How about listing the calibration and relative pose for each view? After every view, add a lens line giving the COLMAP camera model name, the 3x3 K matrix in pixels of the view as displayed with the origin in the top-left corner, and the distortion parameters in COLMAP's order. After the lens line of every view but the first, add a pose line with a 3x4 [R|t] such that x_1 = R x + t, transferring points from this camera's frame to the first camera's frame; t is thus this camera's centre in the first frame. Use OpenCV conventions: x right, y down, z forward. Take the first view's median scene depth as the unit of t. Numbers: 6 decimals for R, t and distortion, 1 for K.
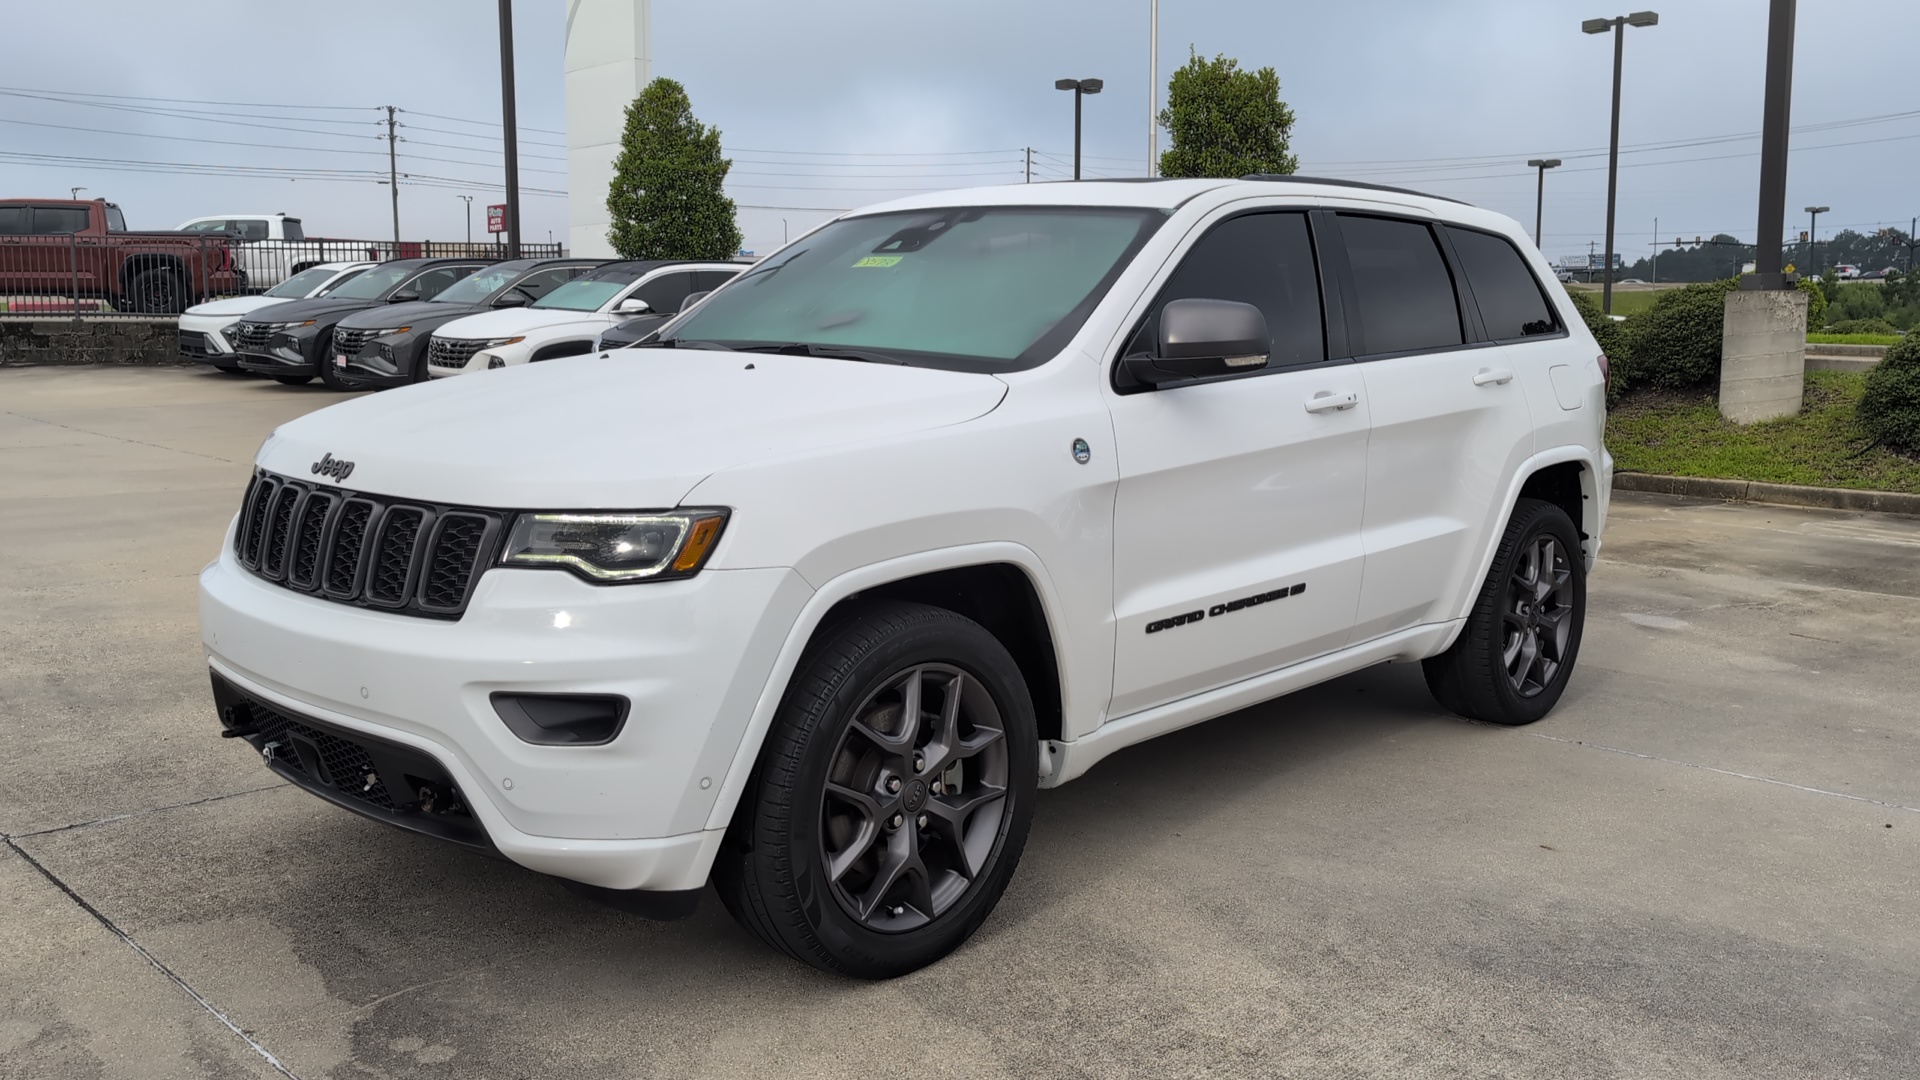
lens RADIAL K [[1617.9, 0, 960.0], [0, 1617.9, 540.0], [0, 0, 1]] dist [0.008380, -0.004165]
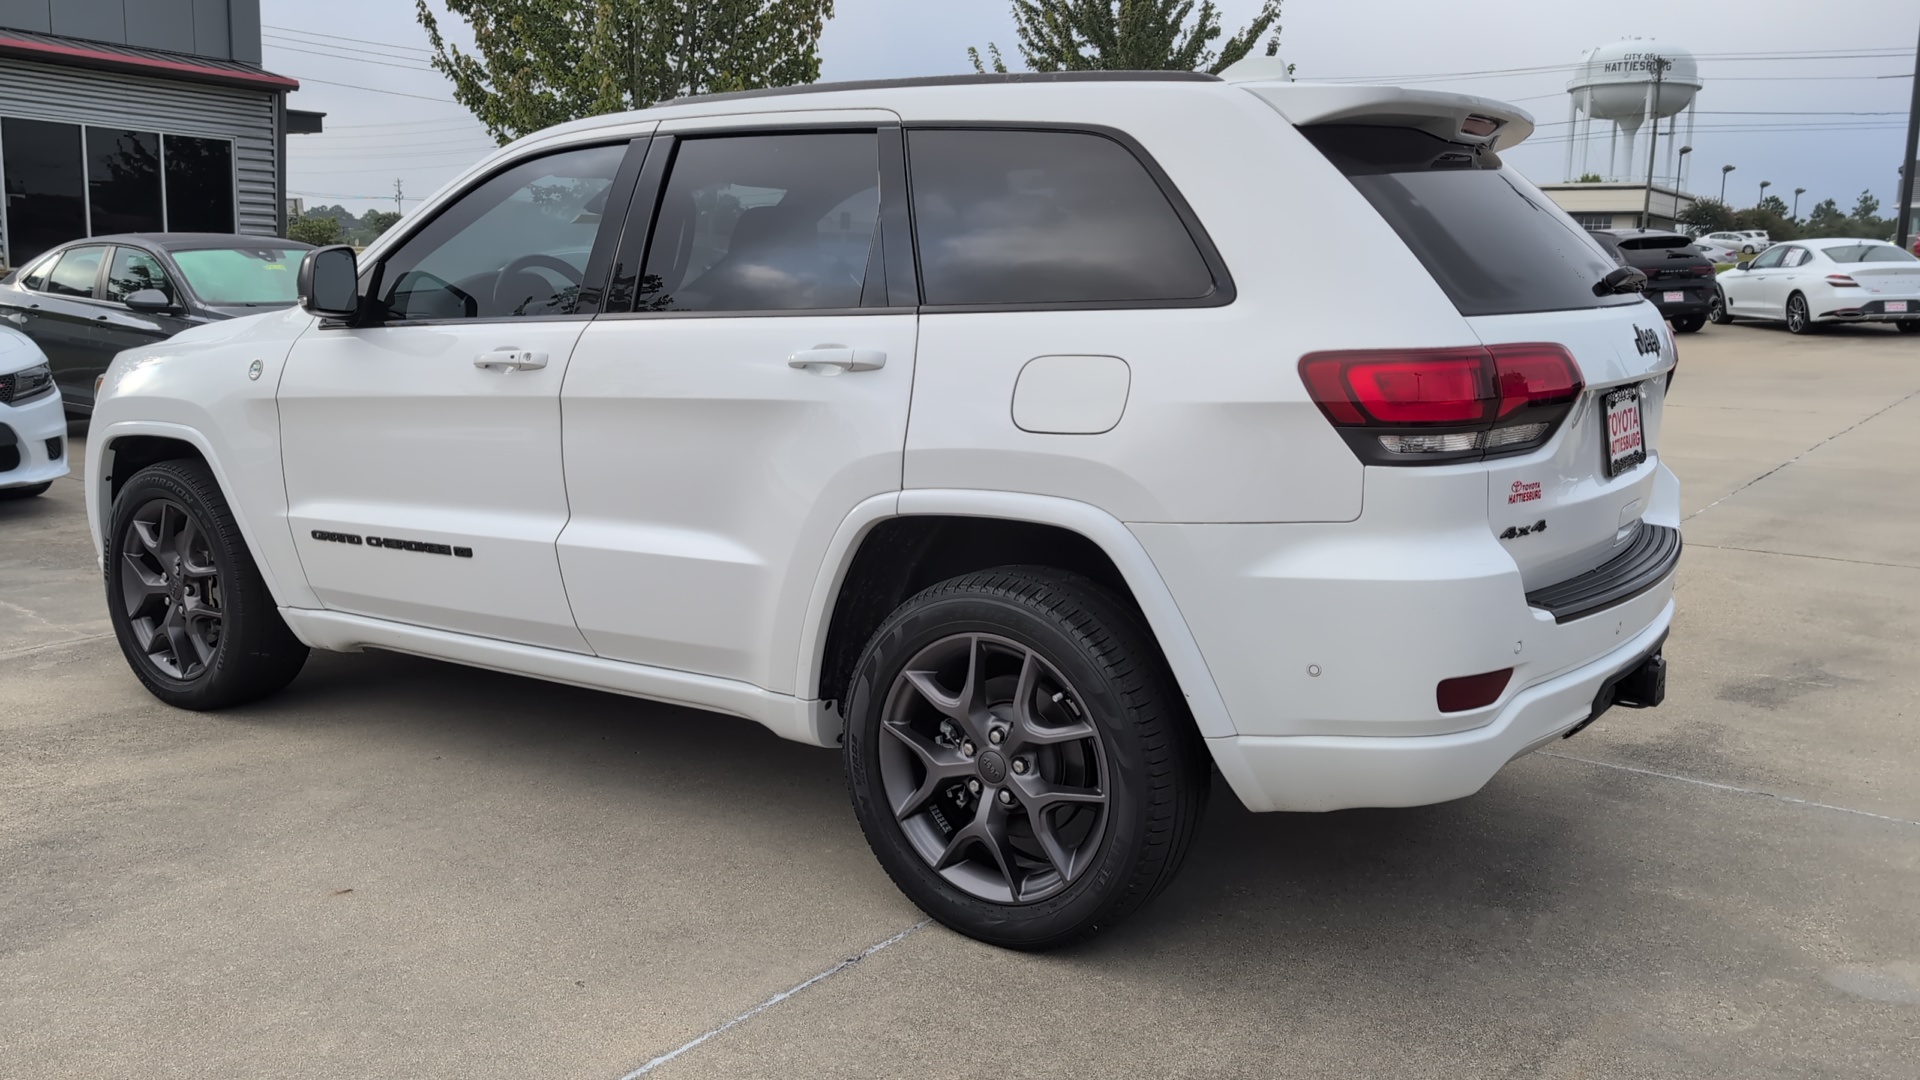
lens RADIAL K [[1612.4, 0, 960.0], [0, 1612.4, 540.0], [0, 0, 1]] dist [0.058837, -0.101062]
pose [[0.145668, 0.156518, -0.976874, 1.314380], [-0.141618, 0.980536, 0.135988, -0.164222], [0.979145, 0.118534, 0.164999, 1.254518]]
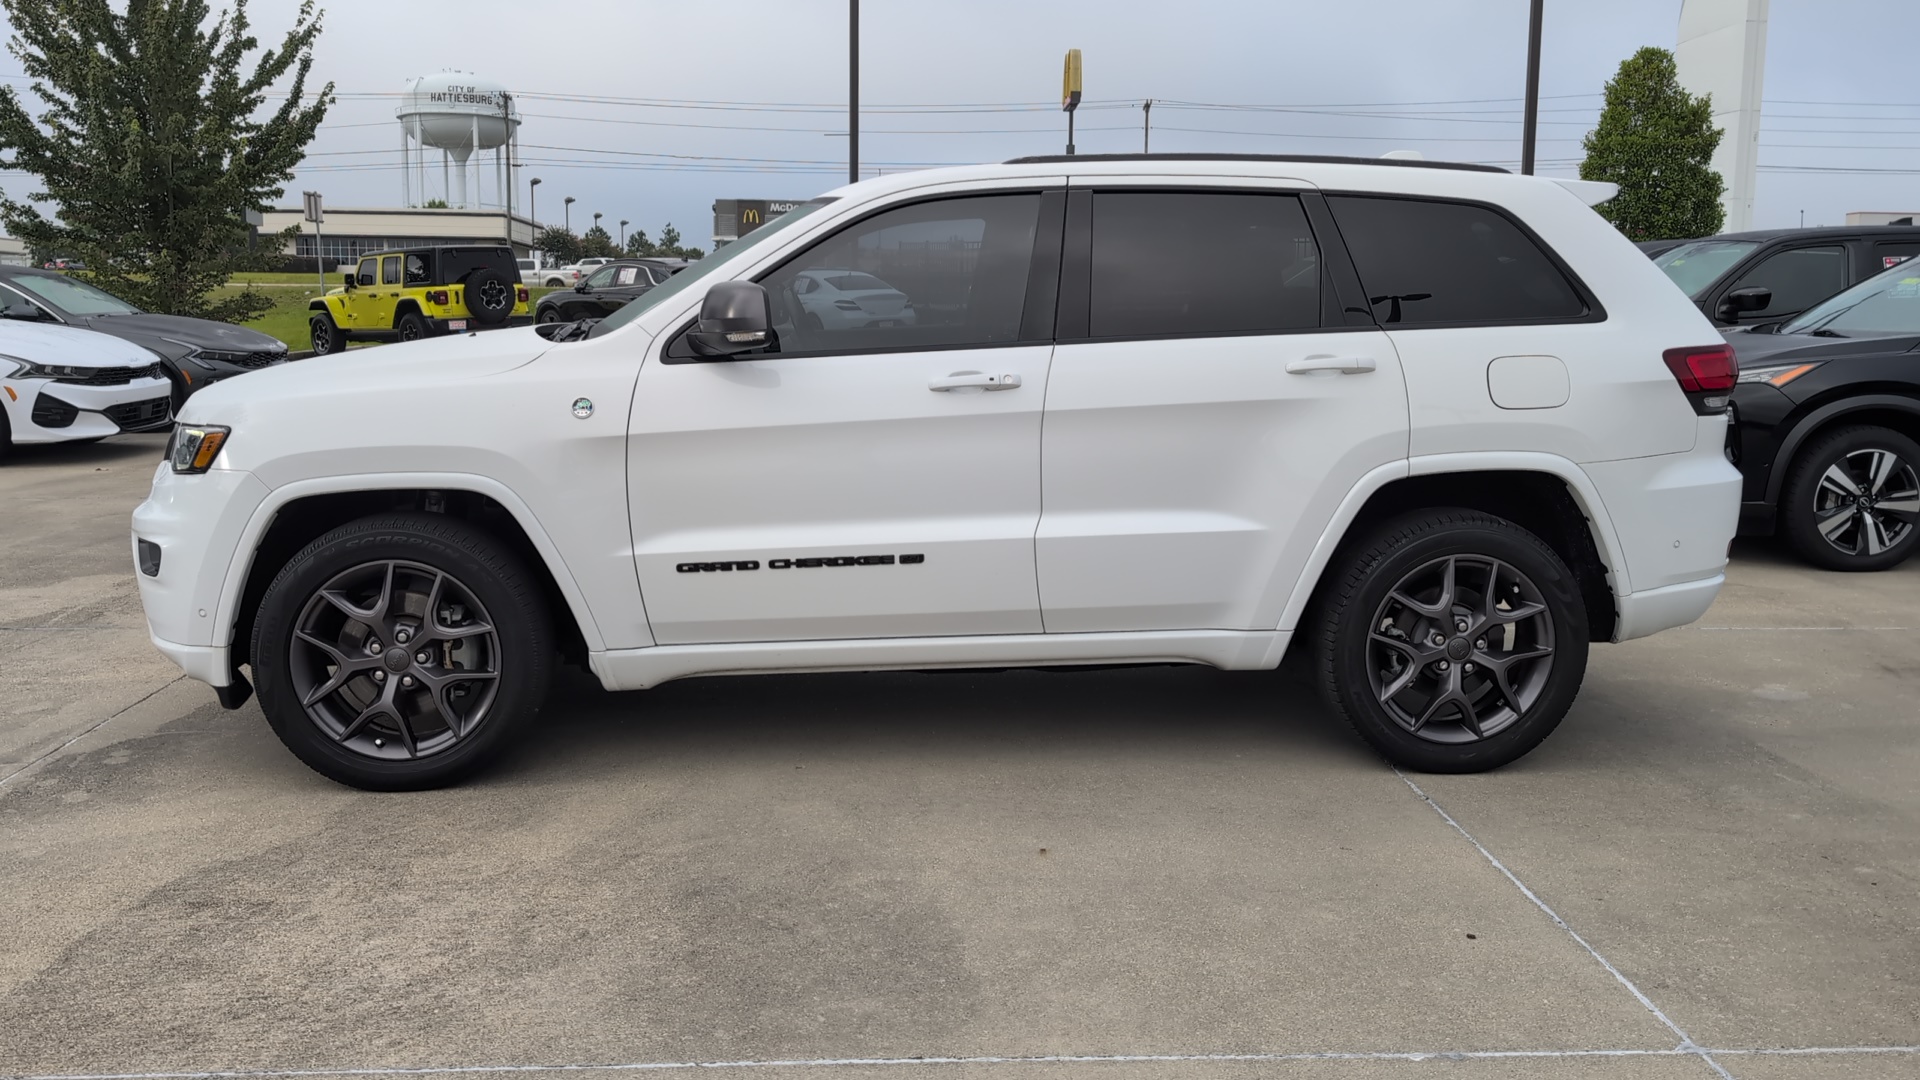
lens RADIAL K [[1612.4, 0, 960.0], [0, 1612.4, 540.0], [0, 0, 1]] dist [0.058837, -0.101062]
pose [[0.739475, 0.094196, -0.666562, 1.028152], [-0.090083, 0.995103, 0.040687, -0.030075], [0.667130, 0.029959, 0.744339, 0.272895]]
